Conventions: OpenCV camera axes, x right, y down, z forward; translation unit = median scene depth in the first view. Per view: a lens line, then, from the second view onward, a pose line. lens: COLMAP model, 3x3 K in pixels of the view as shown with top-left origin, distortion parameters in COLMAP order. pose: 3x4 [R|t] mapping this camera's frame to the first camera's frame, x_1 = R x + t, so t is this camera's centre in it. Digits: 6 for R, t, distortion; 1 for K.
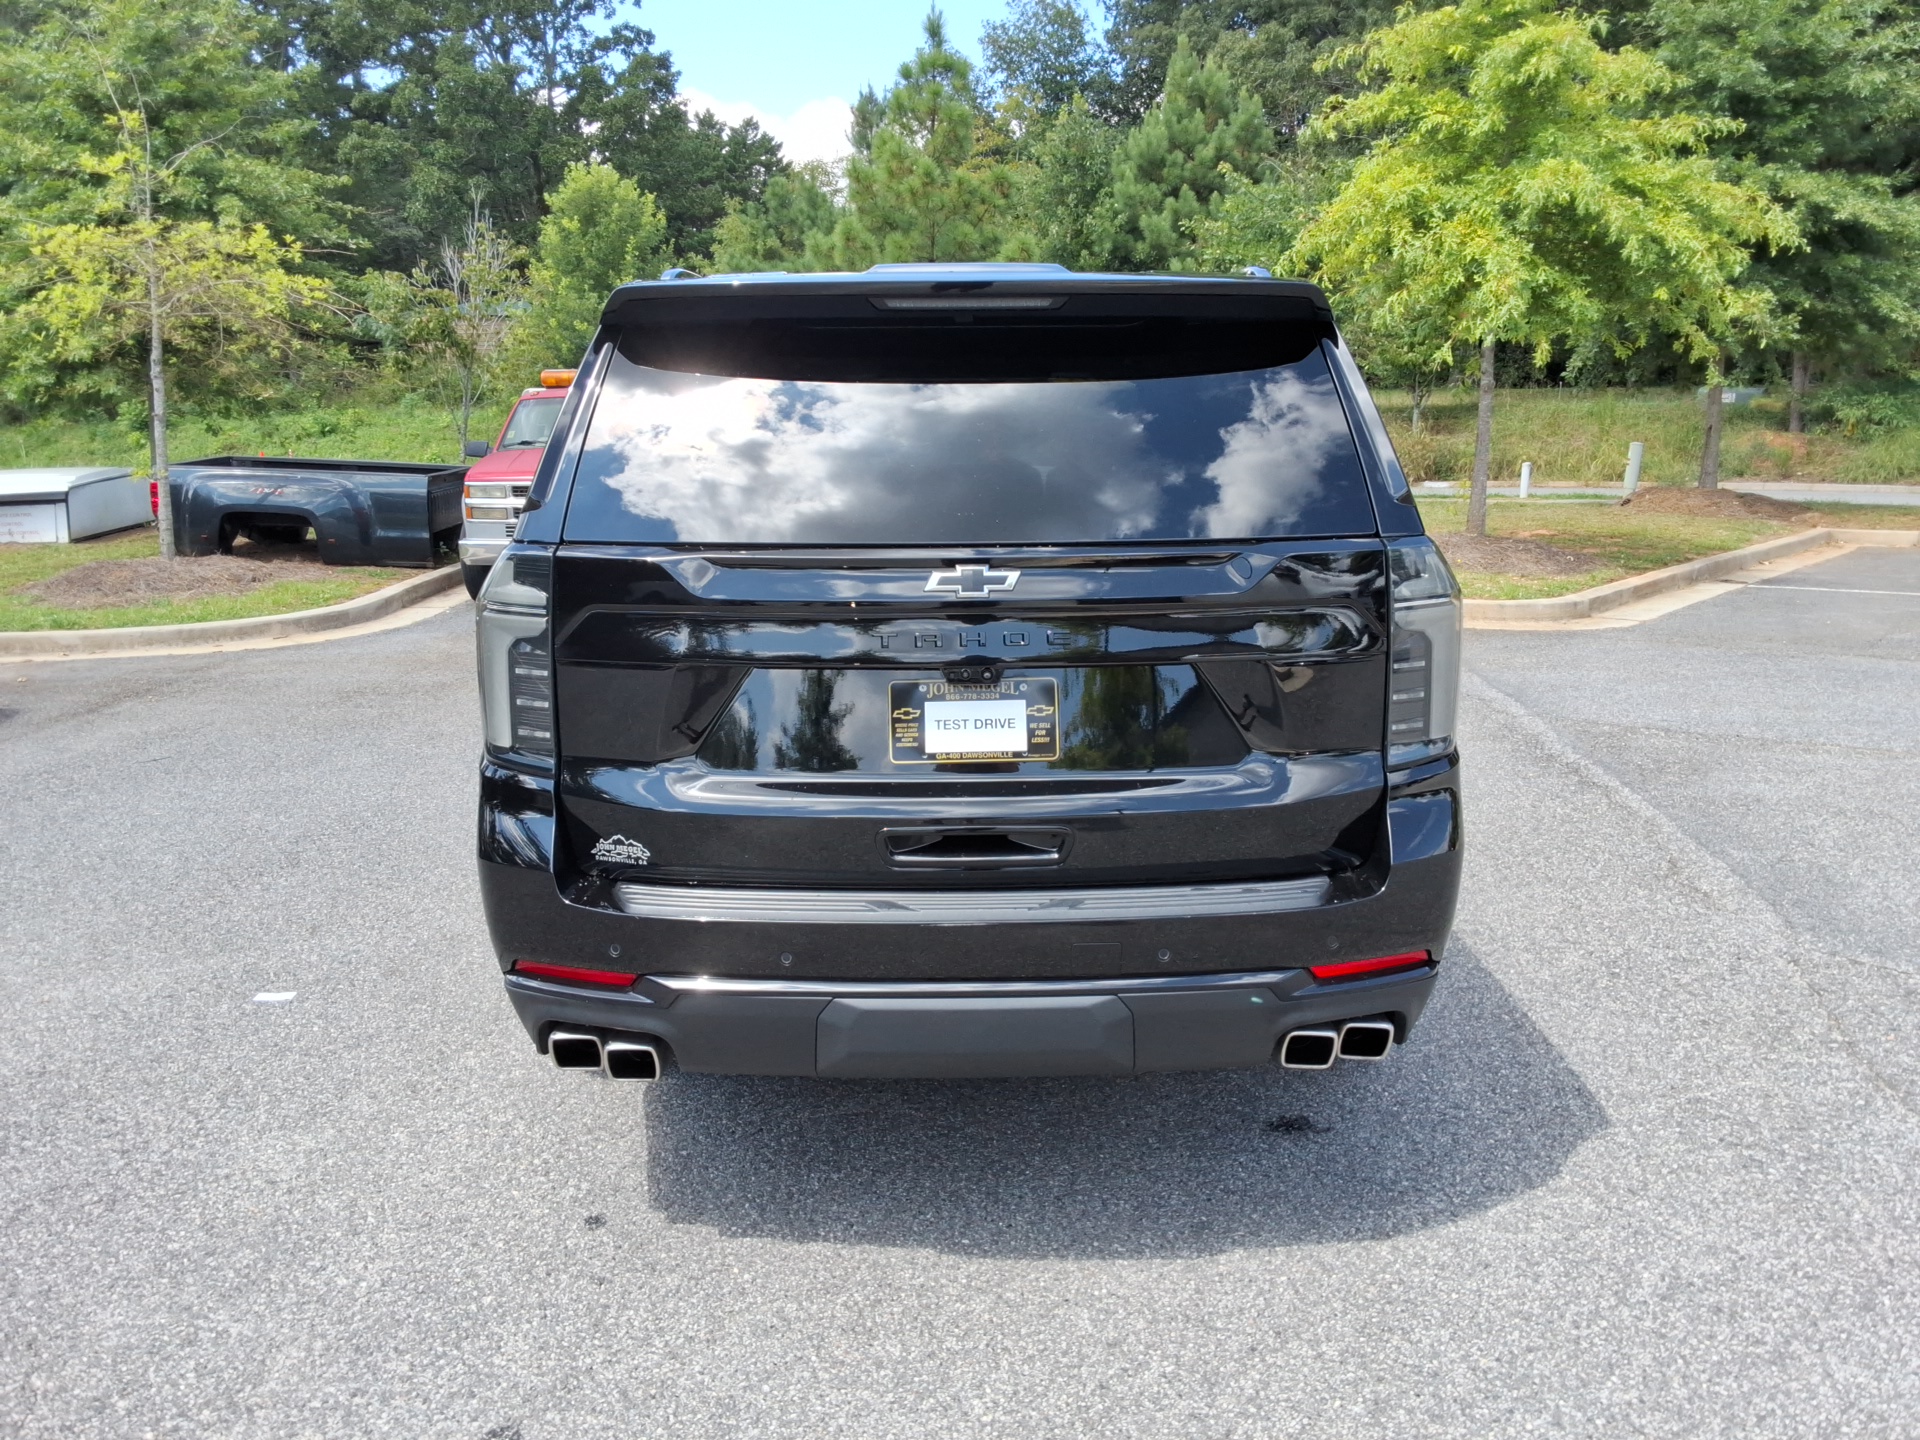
lens RADIAL K [[1548.7, 0, 966.8], [0, 1548.7, 691.4], [0, 0, 1]] dist [0.129415, -0.206565]
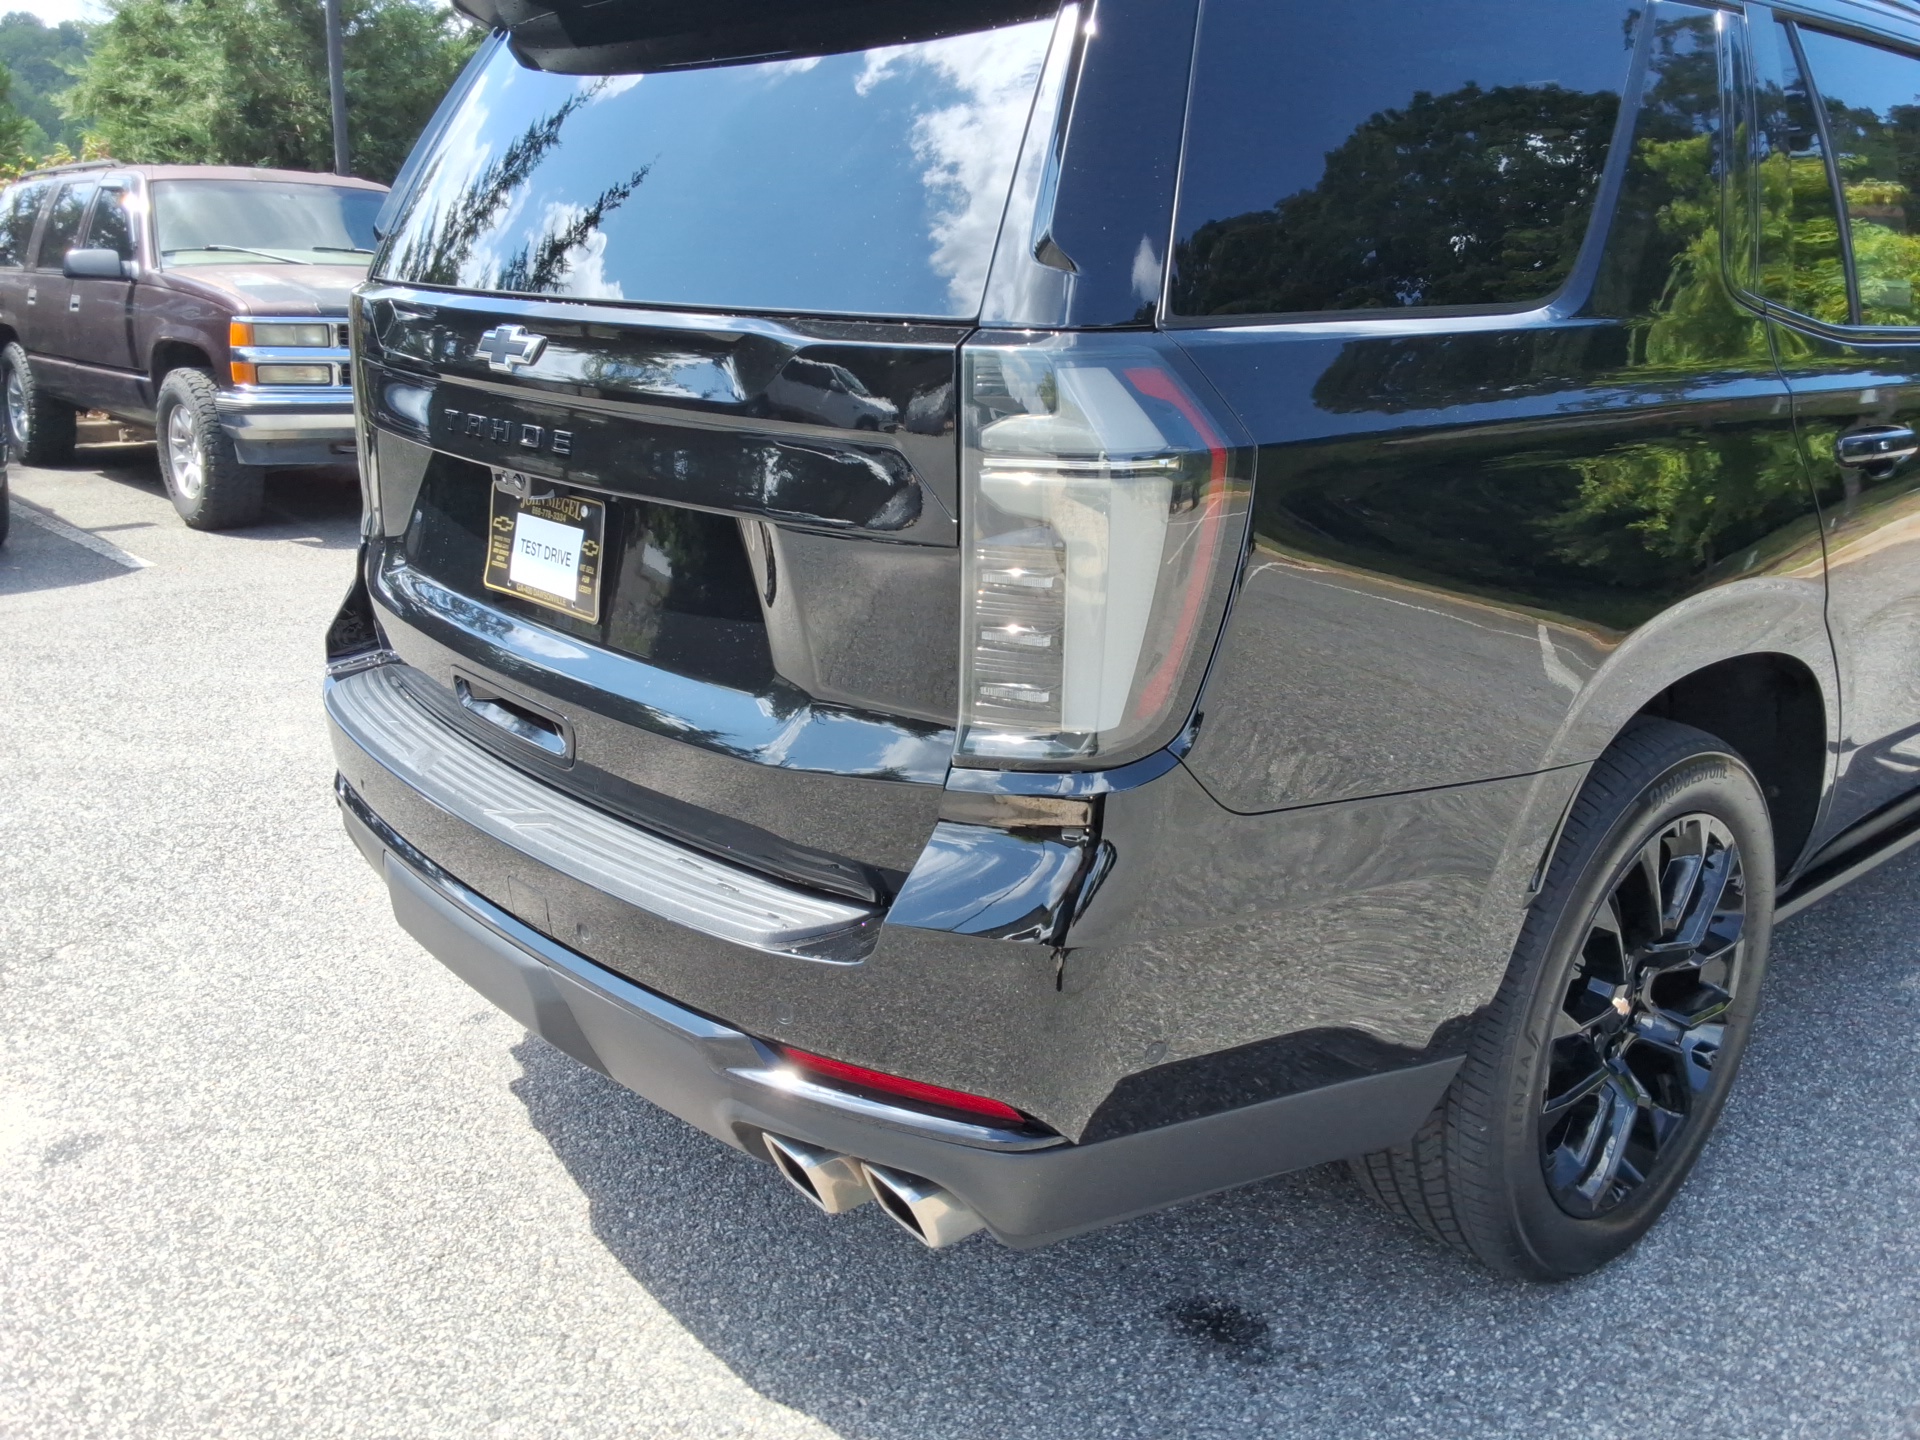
lens RADIAL K [[1544.0, 0, 982.7], [0, 1544.0, 692.7], [0, 0, 1]] dist [0.157962, -0.254870]
pose [[0.654620, 0.221158, -0.722885, 0.146490], [-0.150805, 0.975233, 0.161797, -0.013776], [0.740764, 0.003099, 0.671758, 0.140134]]
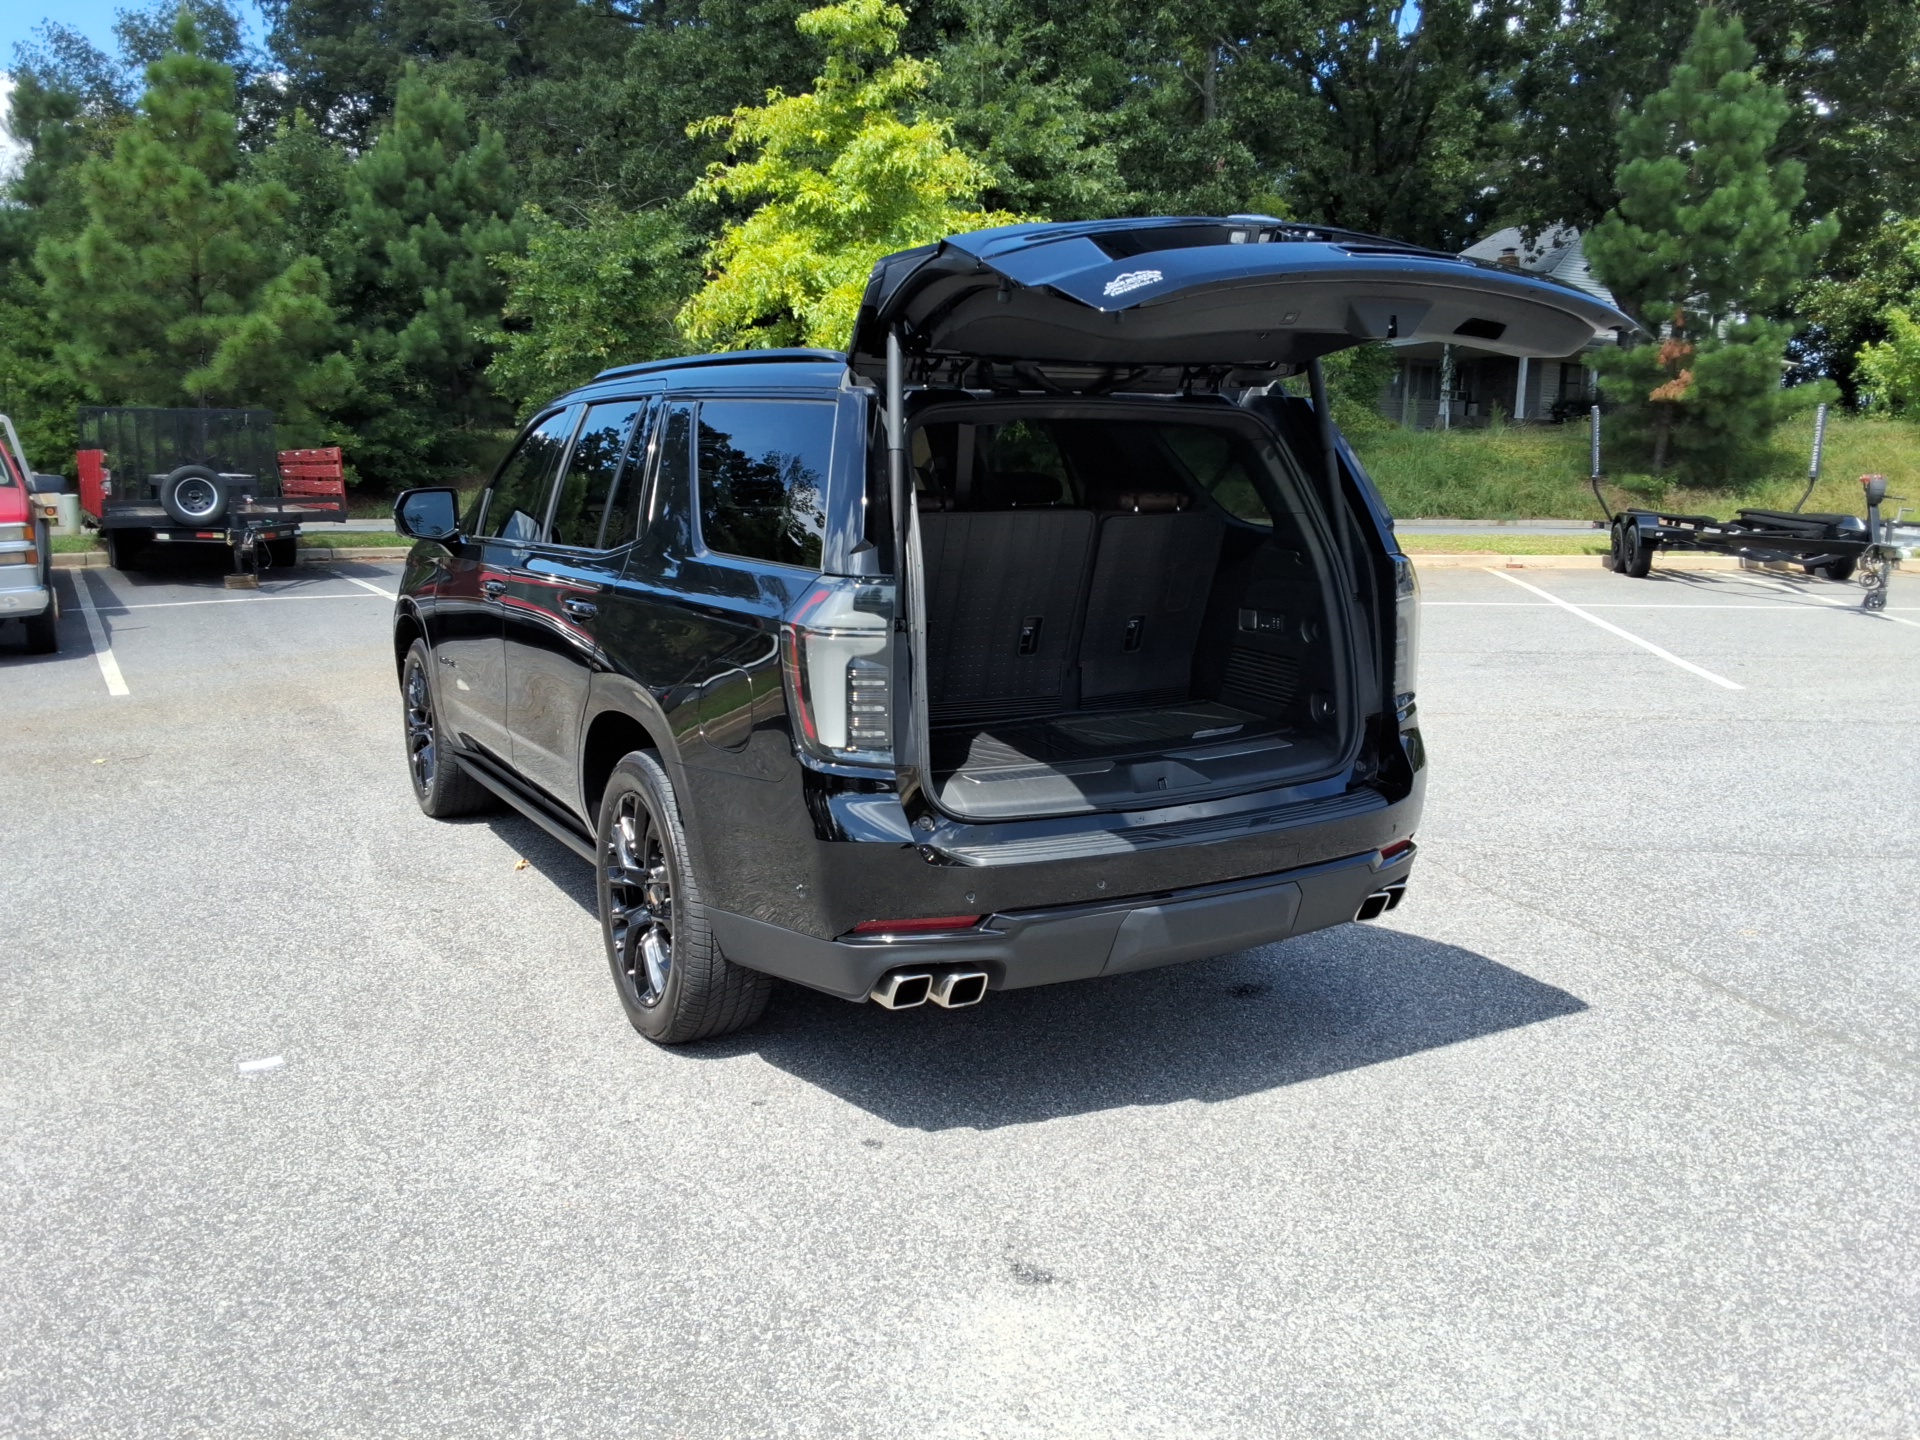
lens RADIAL K [[1548.7, 0, 966.8], [0, 1548.7, 691.4], [0, 0, 1]] dist [0.129415, -0.206565]
pose [[0.871814, -0.067850, 0.485115, -0.174224], [0.077938, 0.996958, -0.000624, 0.000221], [-0.483597, 0.038353, 0.874450, -0.020580]]
